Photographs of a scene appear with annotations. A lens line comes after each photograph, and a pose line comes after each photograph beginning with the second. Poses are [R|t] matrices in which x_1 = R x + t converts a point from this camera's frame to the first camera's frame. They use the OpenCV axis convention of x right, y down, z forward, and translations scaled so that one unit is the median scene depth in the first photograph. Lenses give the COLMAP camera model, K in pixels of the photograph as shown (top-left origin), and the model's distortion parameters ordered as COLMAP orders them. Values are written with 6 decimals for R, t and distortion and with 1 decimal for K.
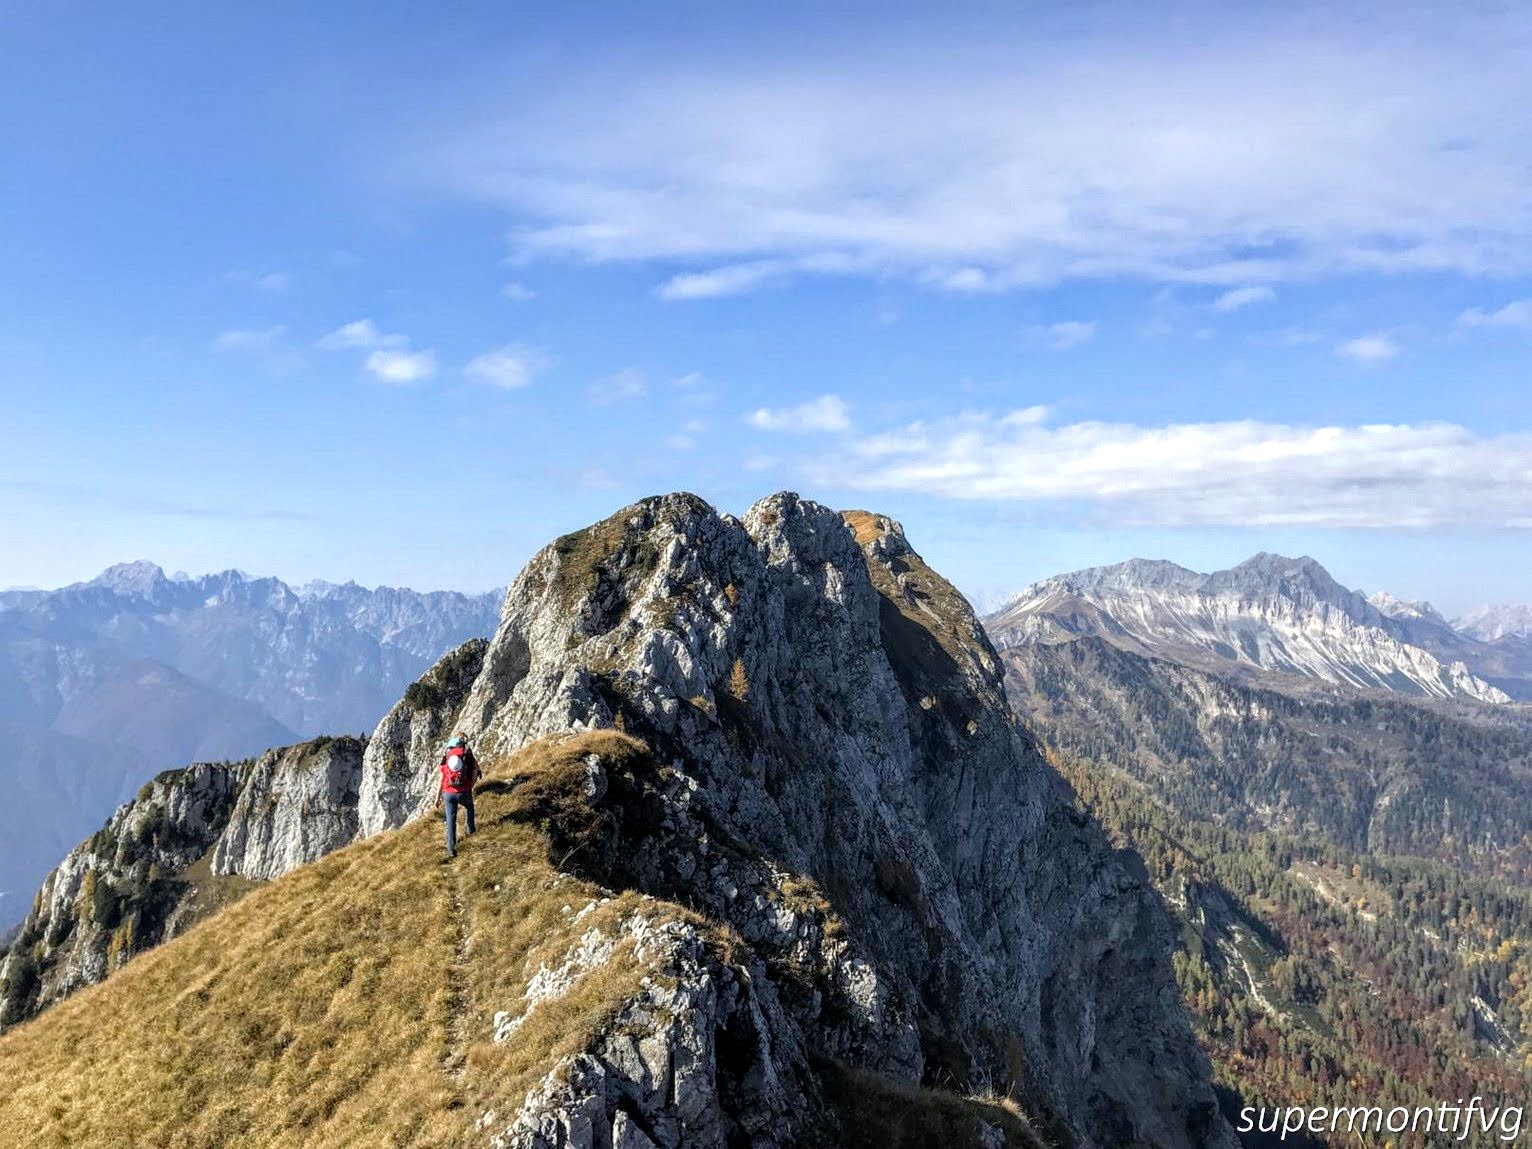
lens RADIAL K [[1164.7, 0, 761.8], [0, 1164.7, 527.6], [0, 0, 1]] dist [0.042720, -0.077346]
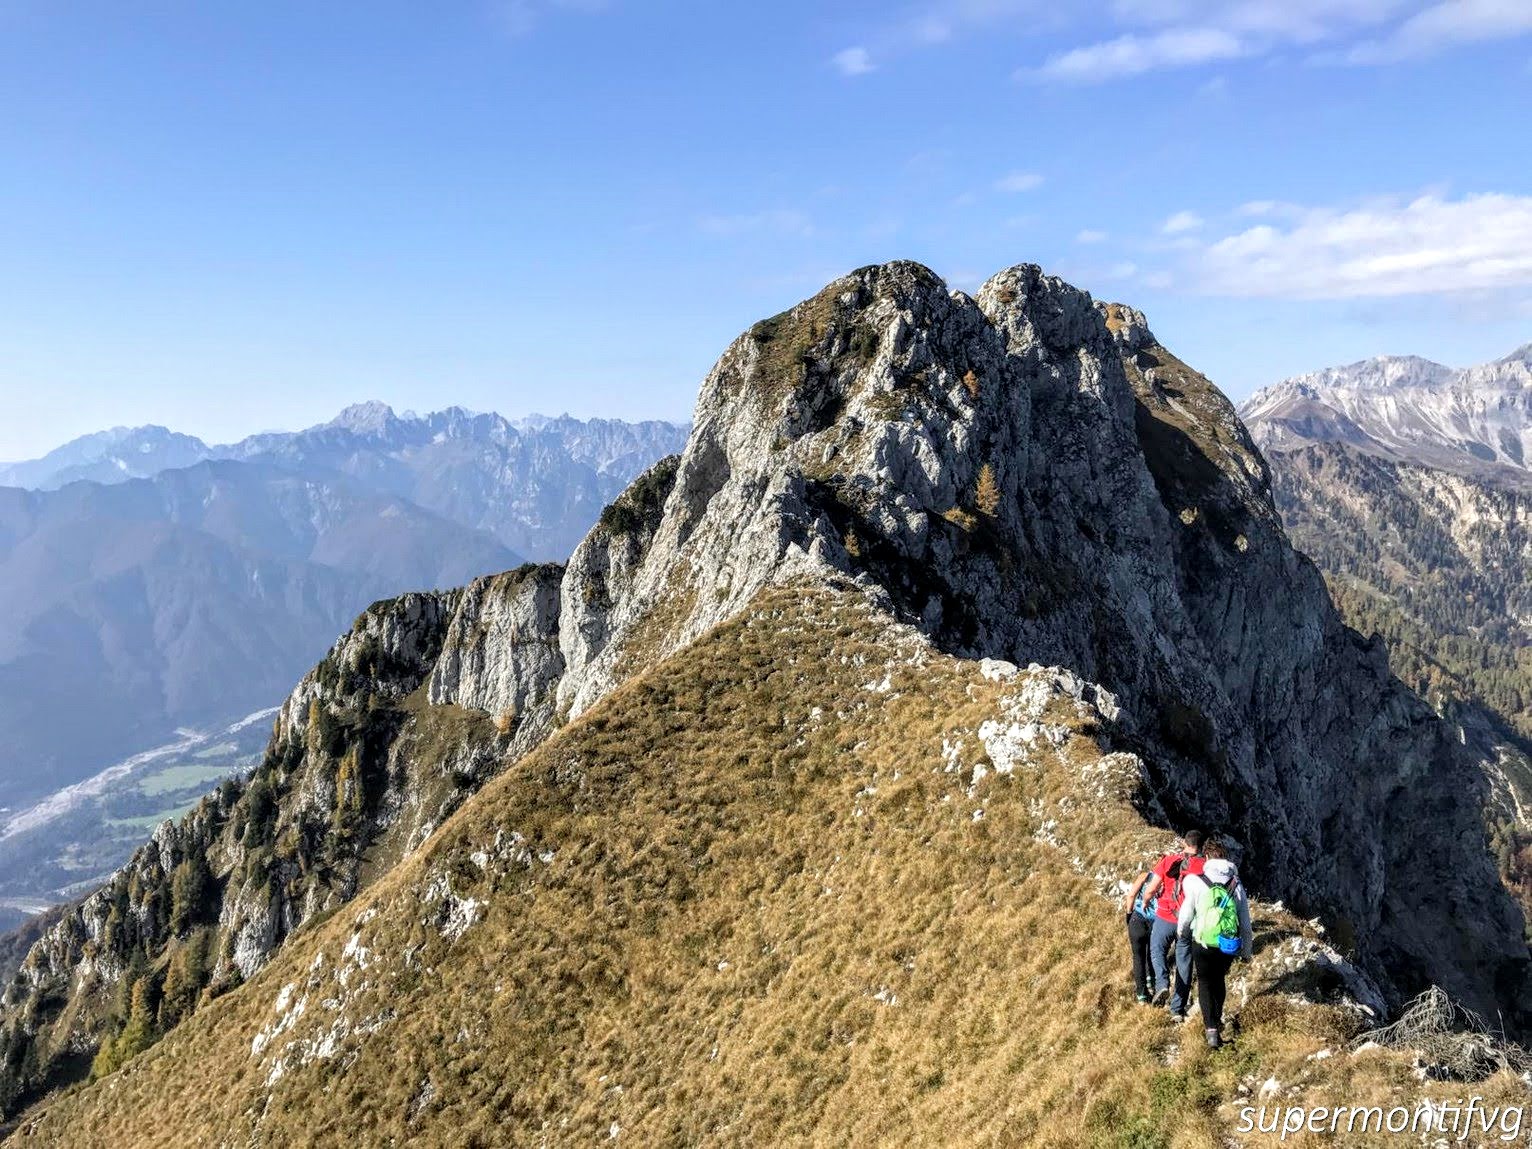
lens RADIAL K [[1164.7, 0, 761.8], [0, 1164.7, 527.6], [0, 0, 1]] dist [0.042720, -0.077346]
pose [[0.984369, -0.023014, -0.174610, -0.017962], [0.049288, 0.987807, 0.147672, 0.017363], [0.169083, -0.153970, 0.973501, 0.108137]]
